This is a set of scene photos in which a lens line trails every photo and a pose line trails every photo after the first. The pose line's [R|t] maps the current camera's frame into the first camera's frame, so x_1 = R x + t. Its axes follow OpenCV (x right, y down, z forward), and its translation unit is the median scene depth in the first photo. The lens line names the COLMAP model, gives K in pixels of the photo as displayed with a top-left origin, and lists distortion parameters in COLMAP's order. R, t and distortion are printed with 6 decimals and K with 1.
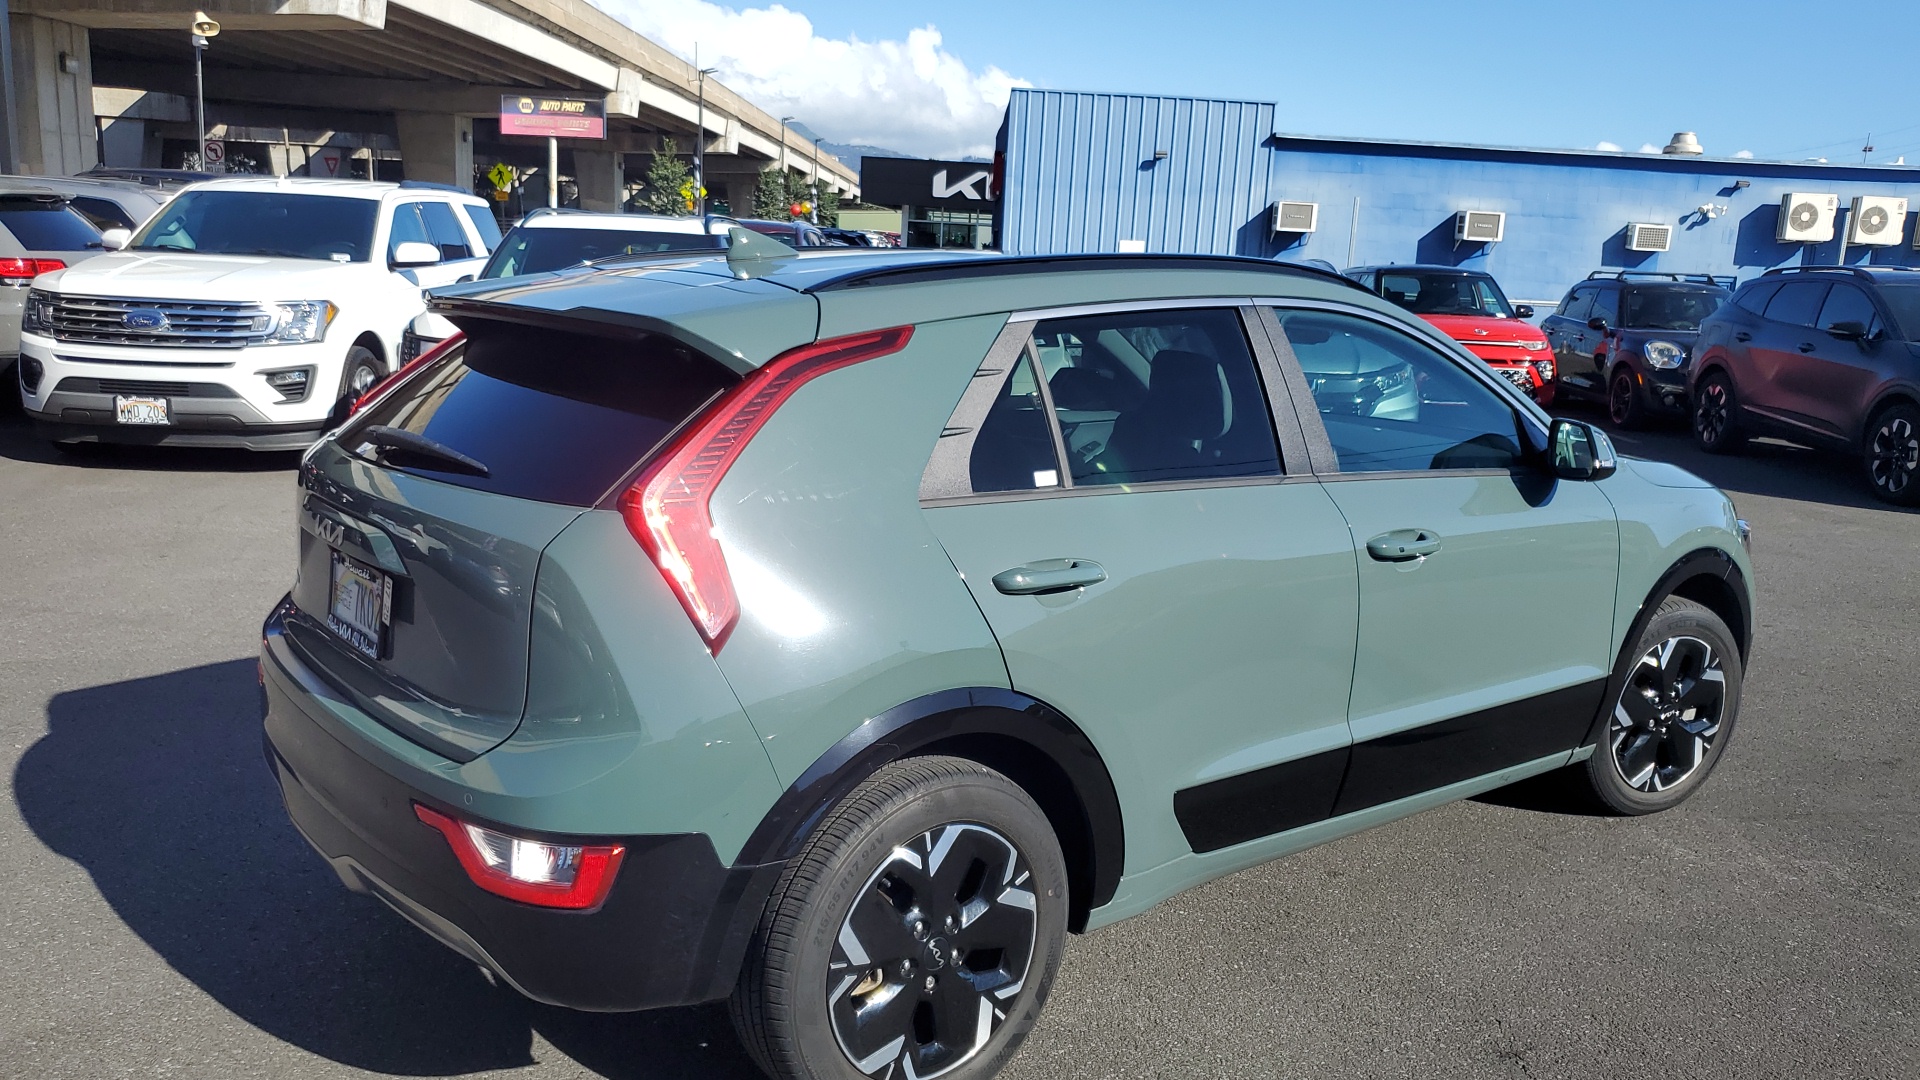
lens RADIAL K [[1497.8, 0, 992.0], [0, 1497.8, 535.6], [0, 0, 1]] dist [-0.013936, 0.013100]
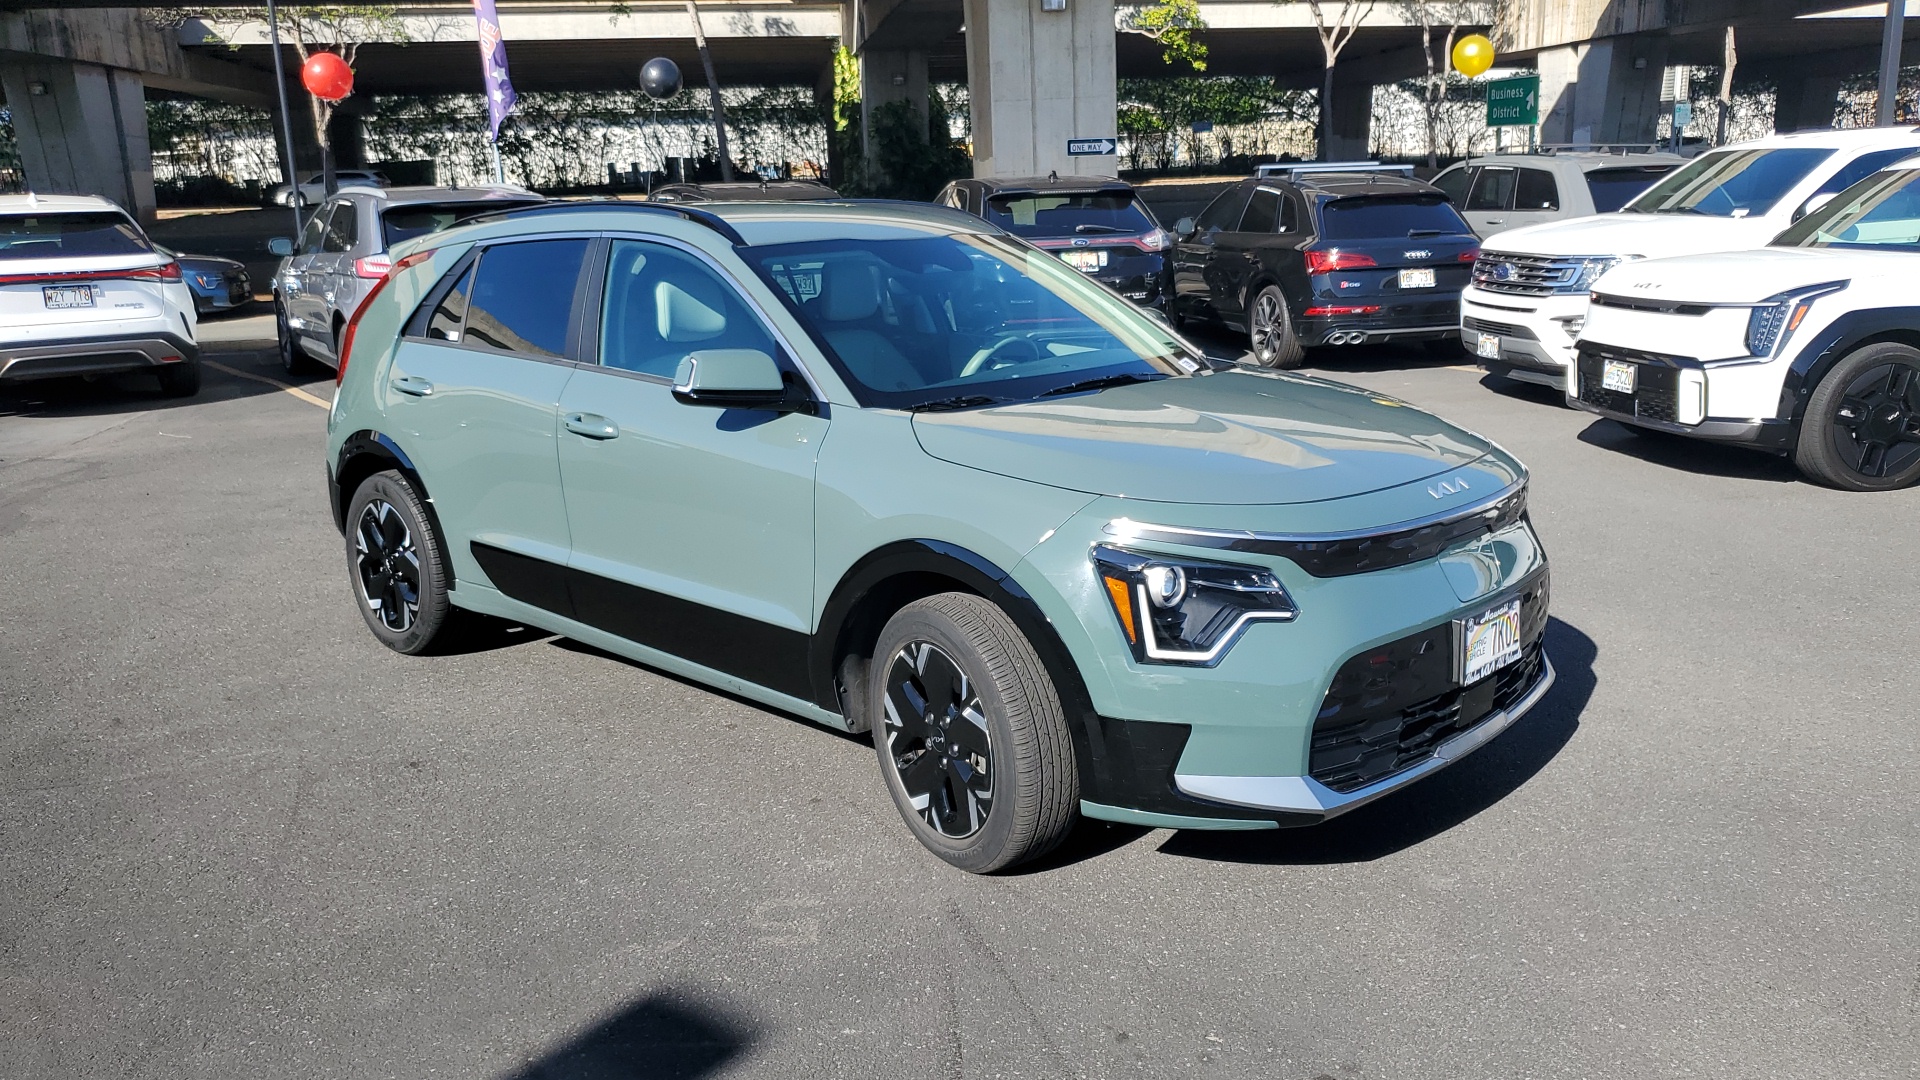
lens RADIAL K [[1497.8, 0, 968.0], [0, 1497.8, 541.2], [0, 0, 1]] dist [-0.013936, 0.013100]
pose [[0.142187, 0.180320, -0.973277, 0.572661], [-0.157531, 0.974857, 0.157599, -0.053800], [0.977224, 0.130913, 0.167018, 0.405719]]
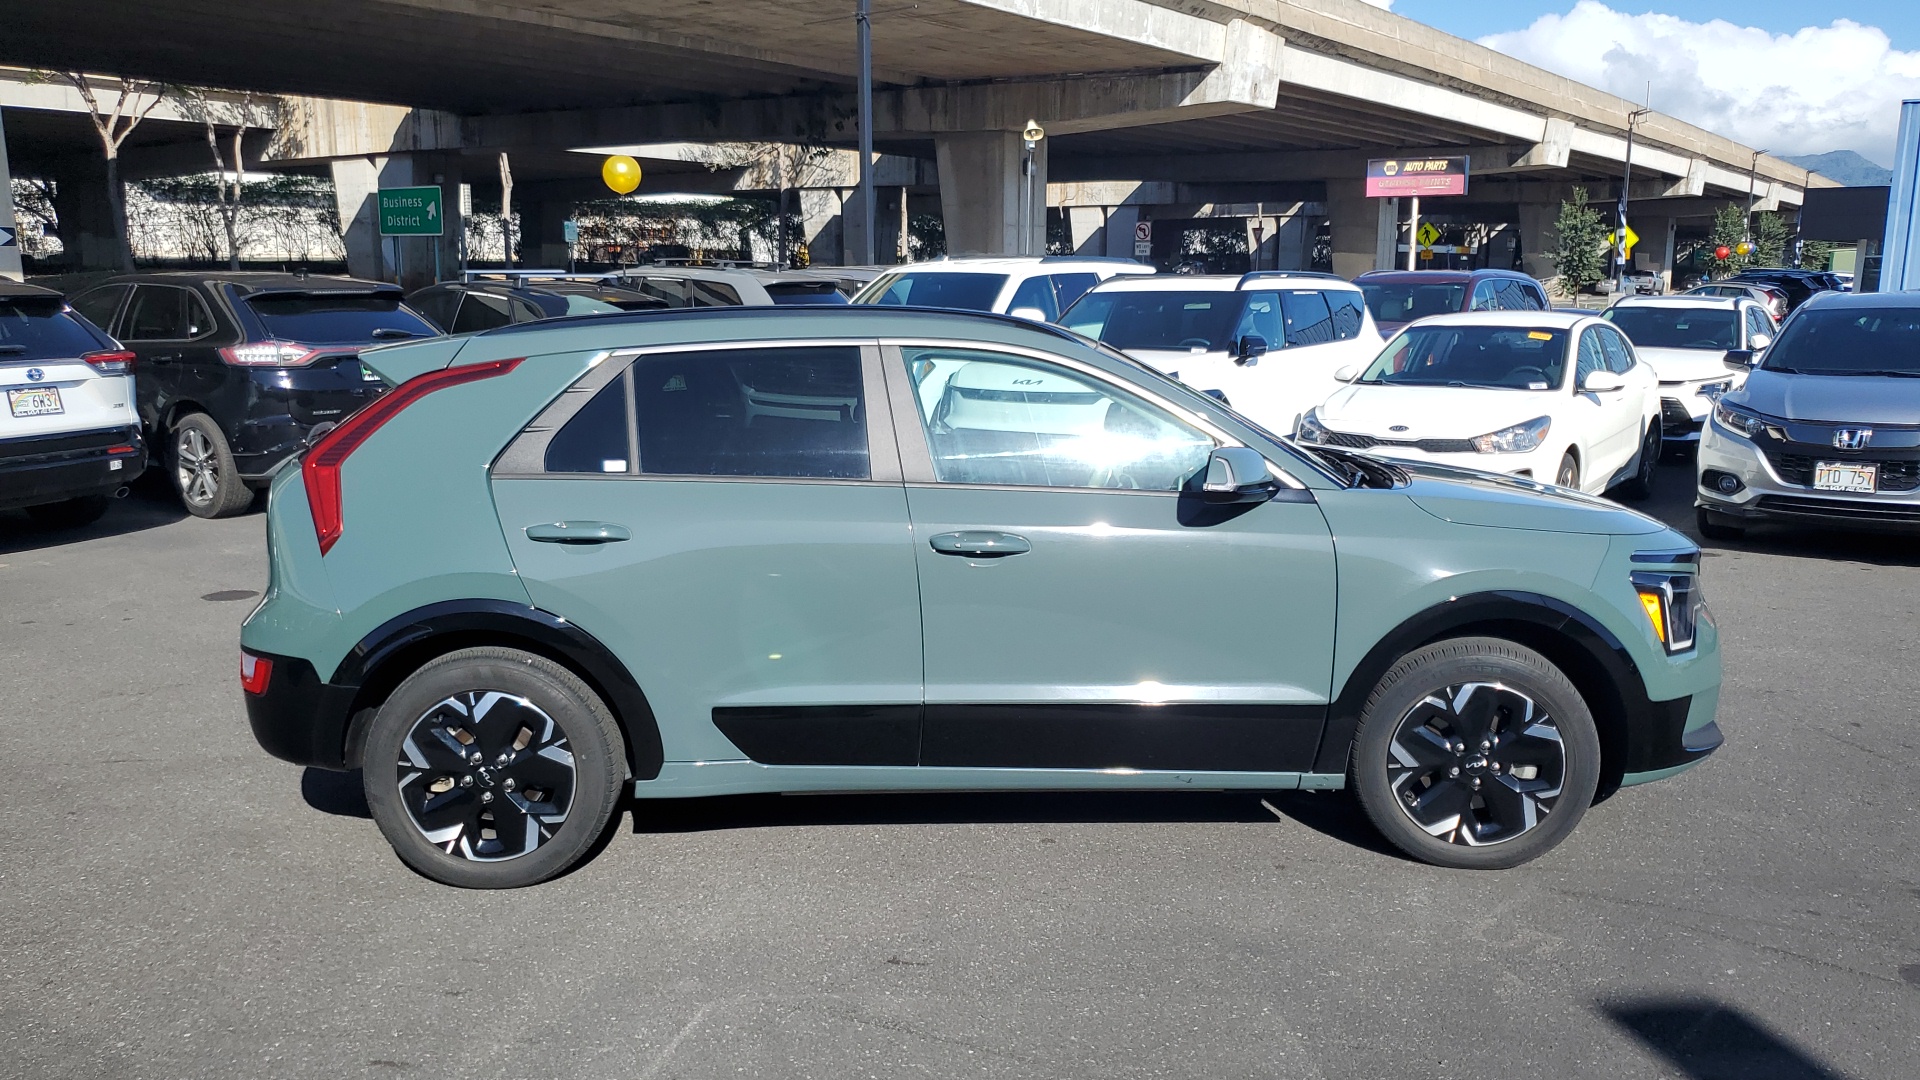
lens RADIAL K [[1497.8, 0, 973.2], [0, 1497.8, 561.3], [0, 0, 1]] dist [-0.013936, 0.013100]
pose [[0.804099, 0.065983, -0.590823, 0.350155], [-0.078153, 0.996929, 0.004972, 0.005378], [0.589336, 0.042177, 0.806786, 0.019634]]
